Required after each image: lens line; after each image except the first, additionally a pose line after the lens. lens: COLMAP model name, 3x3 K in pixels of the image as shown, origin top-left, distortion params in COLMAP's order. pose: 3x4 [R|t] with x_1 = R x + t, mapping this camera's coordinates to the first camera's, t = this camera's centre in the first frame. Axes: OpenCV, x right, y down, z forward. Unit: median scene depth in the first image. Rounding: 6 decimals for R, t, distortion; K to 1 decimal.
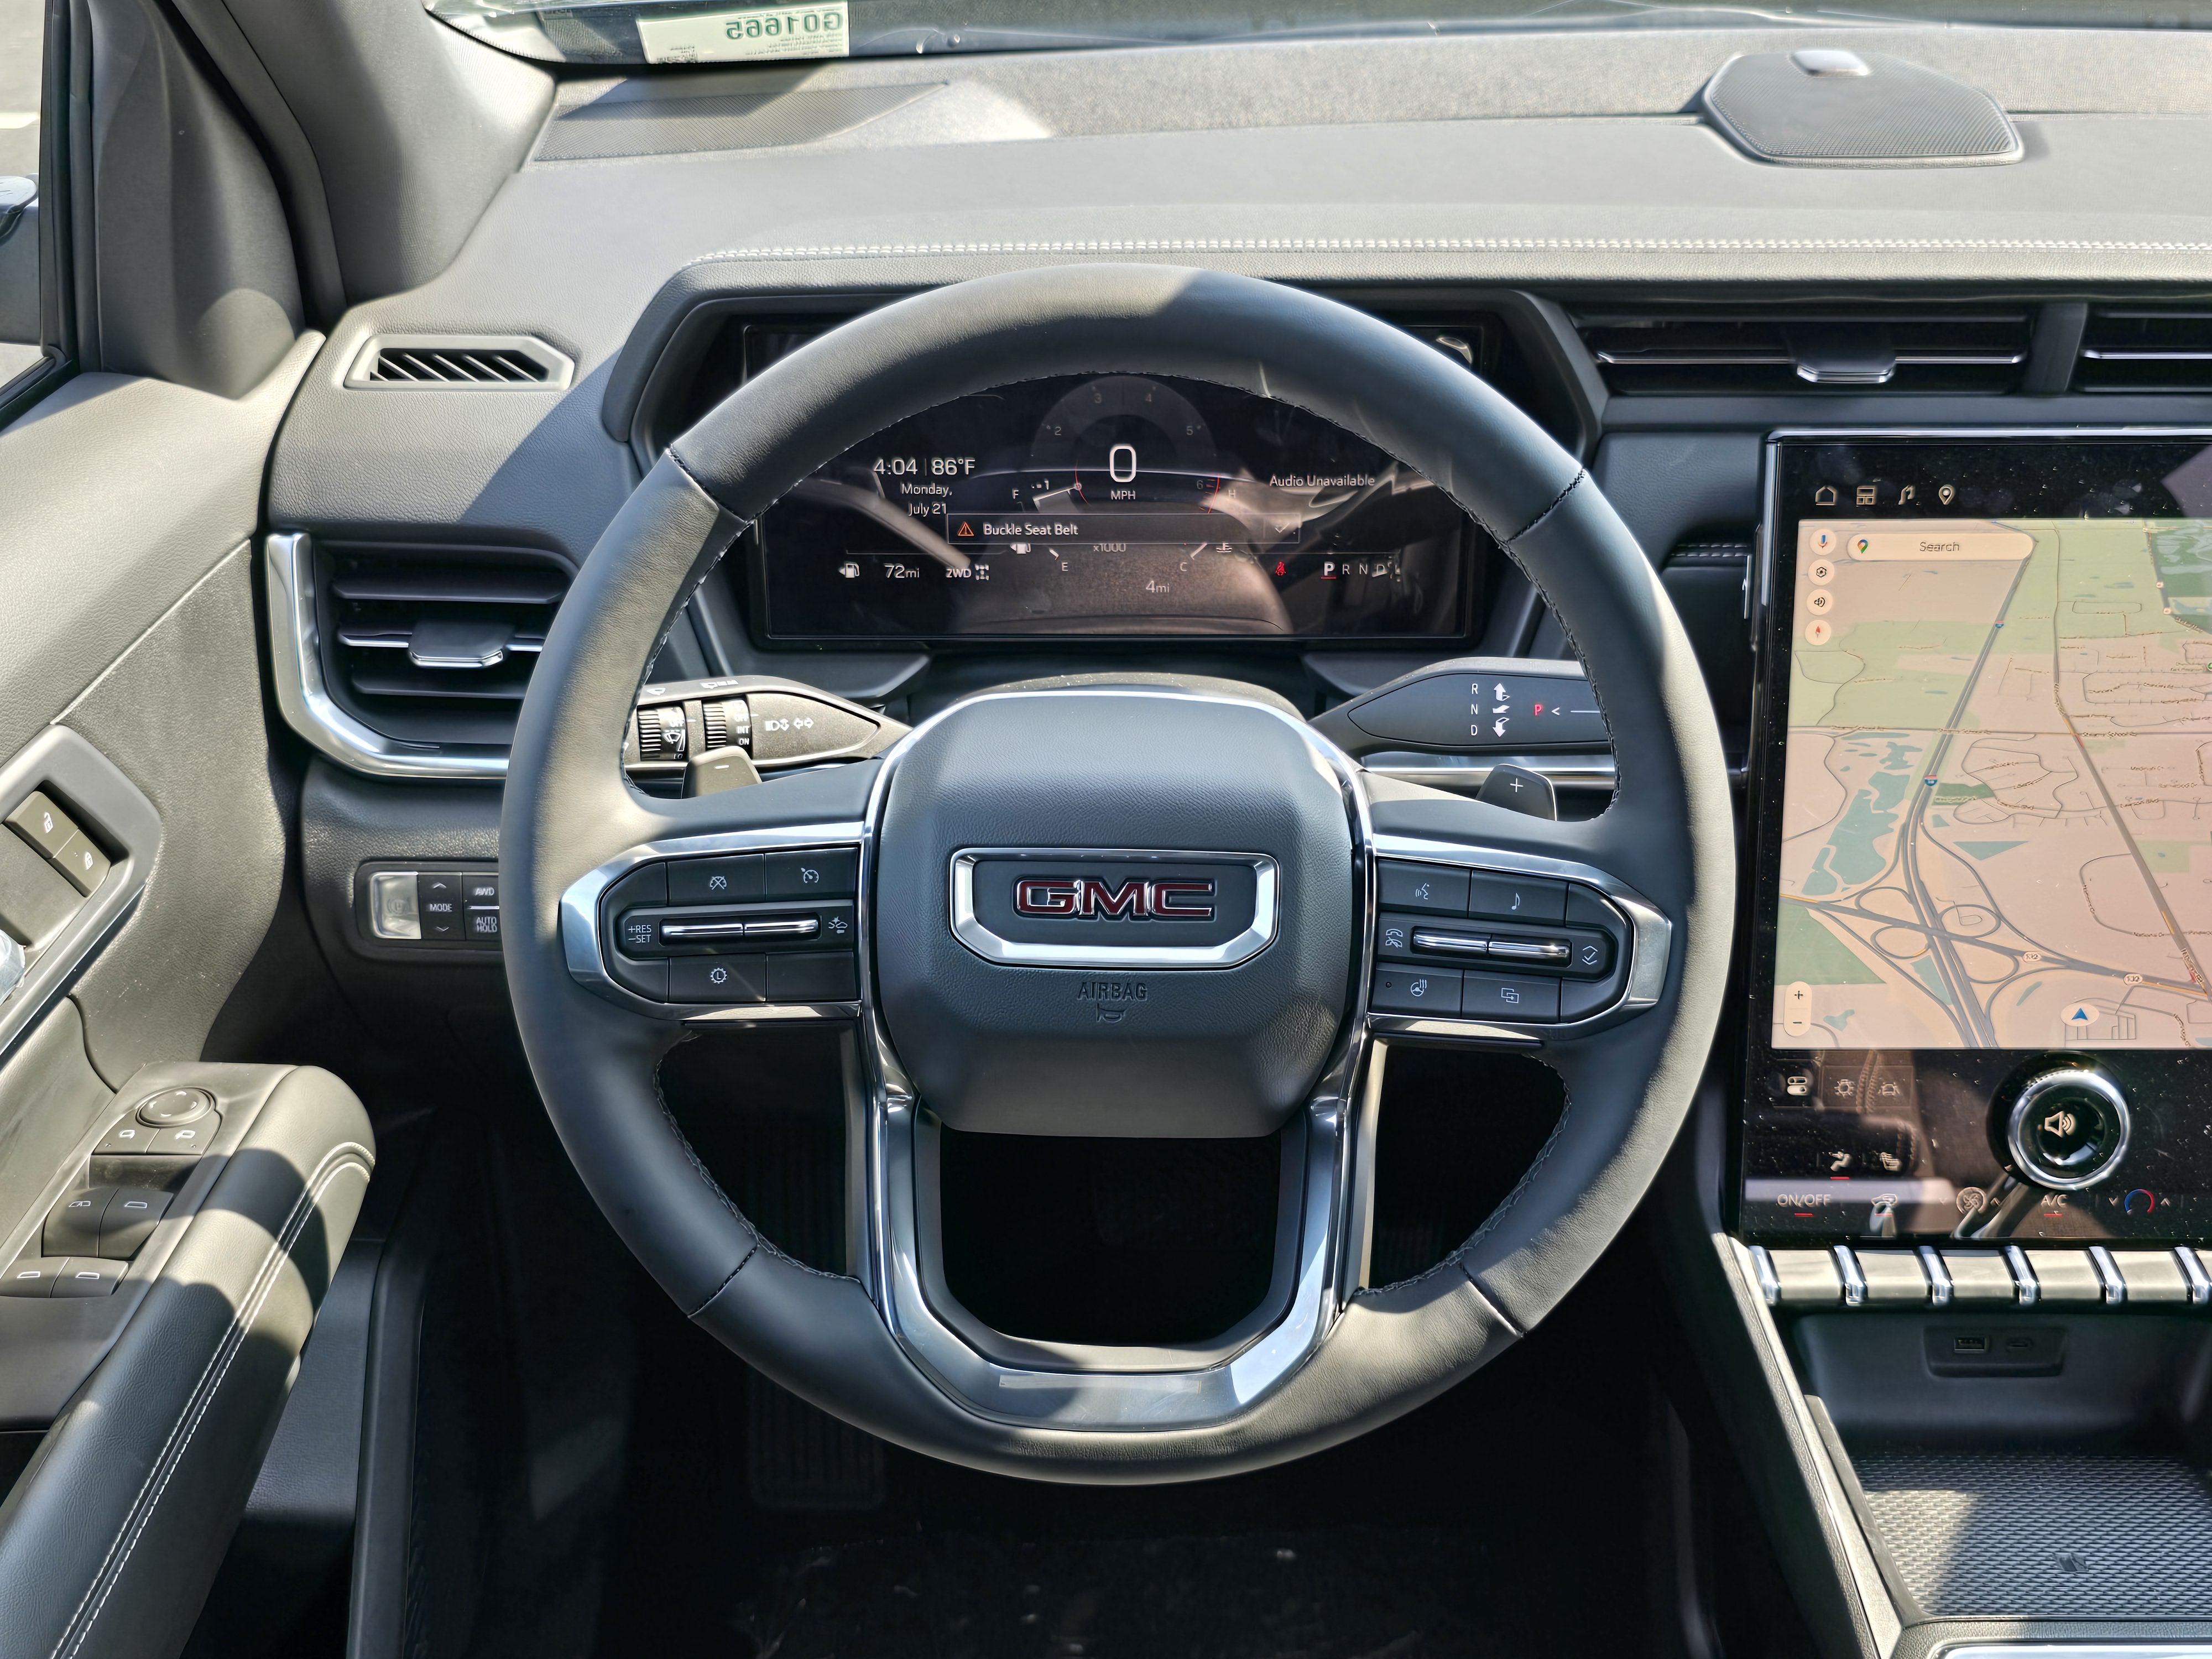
lens RADIAL K [[2323.2, 0, 1106.0], [0, 2323.2, 829.5], [0, 0, 1]] dist [0.070292, -0.126090]
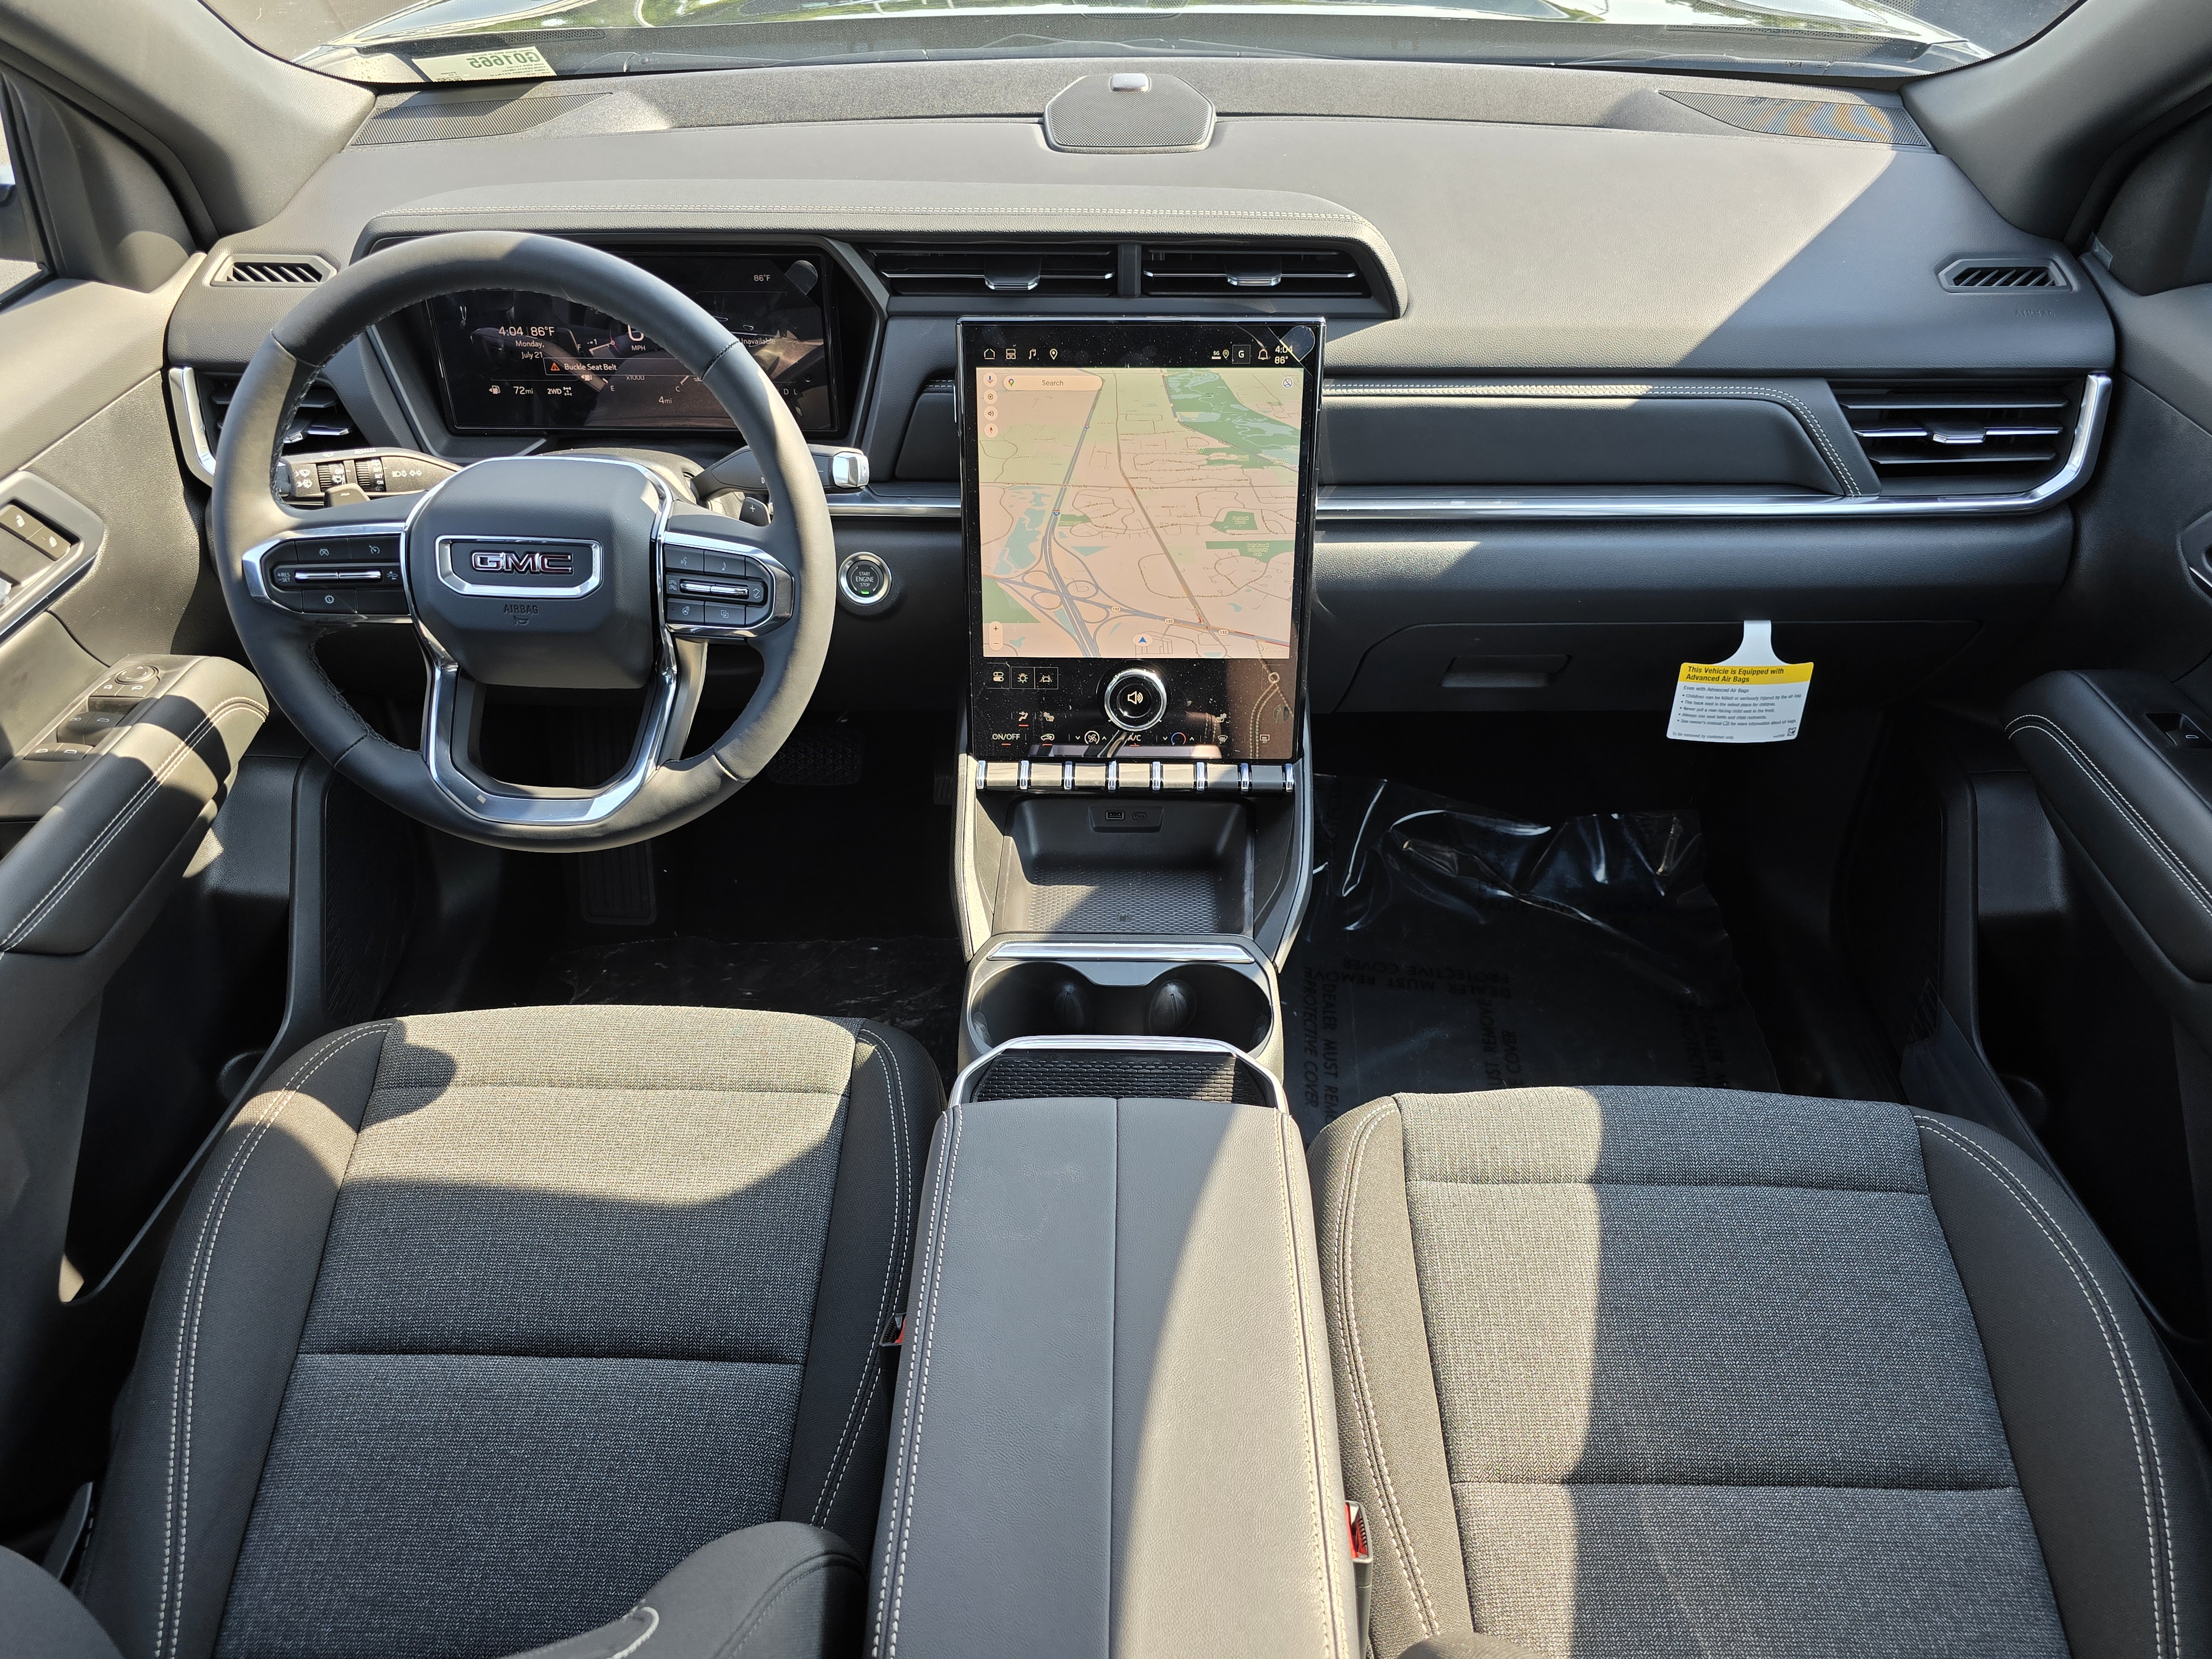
lens RADIAL K [[1582.4, 0, 1095.8], [0, 1582.4, 832.2], [0, 0, 1]] dist [0.085117, -0.105341]
pose [[0.999370, 0.012513, -0.033226, 0.429640], [-0.006973, 0.986782, 0.161905, 0.025637], [0.034812, -0.161571, 0.986247, -0.297865]]
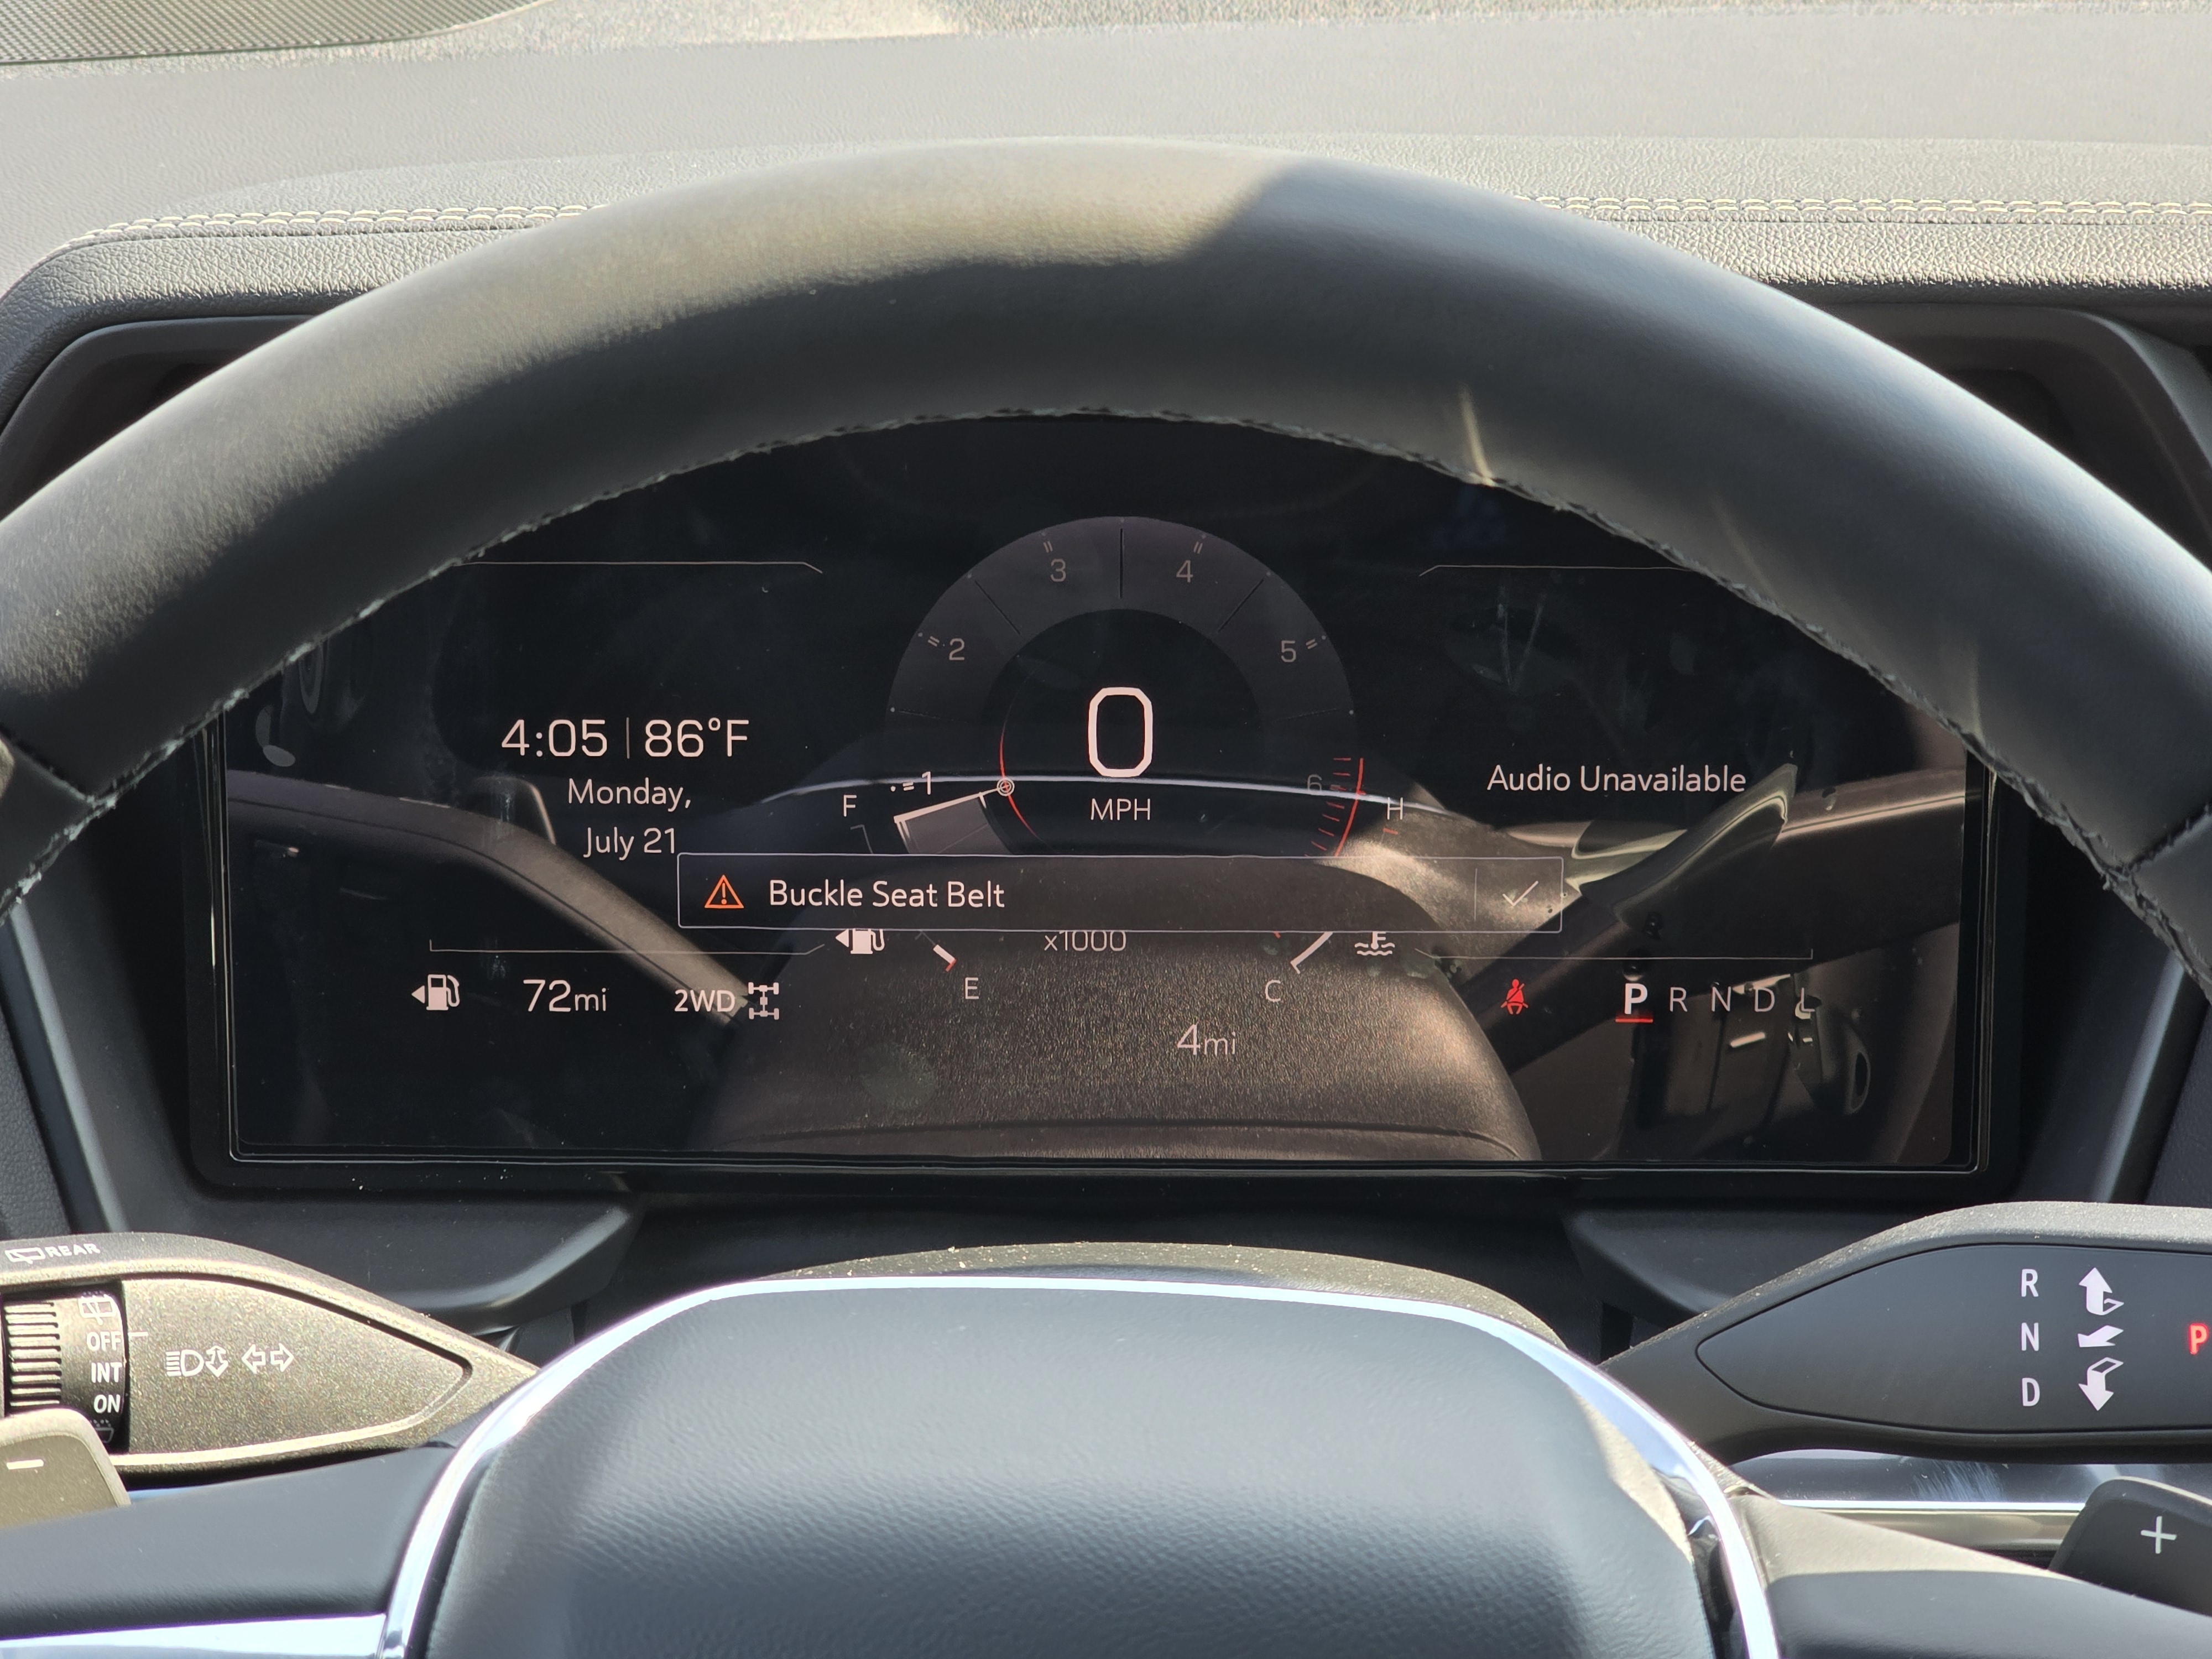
lens RADIAL K [[4875.2, 0, 1060.1], [0, 4875.2, 827.9], [0, 0, 1]] dist [-0.616319, 7.169854]
pose [[0.999855, 0.006981, -0.015503, 0.010481], [-0.009567, 0.984769, -0.173607, 0.004096], [0.014055, 0.173730, 0.984693, 0.186768]]
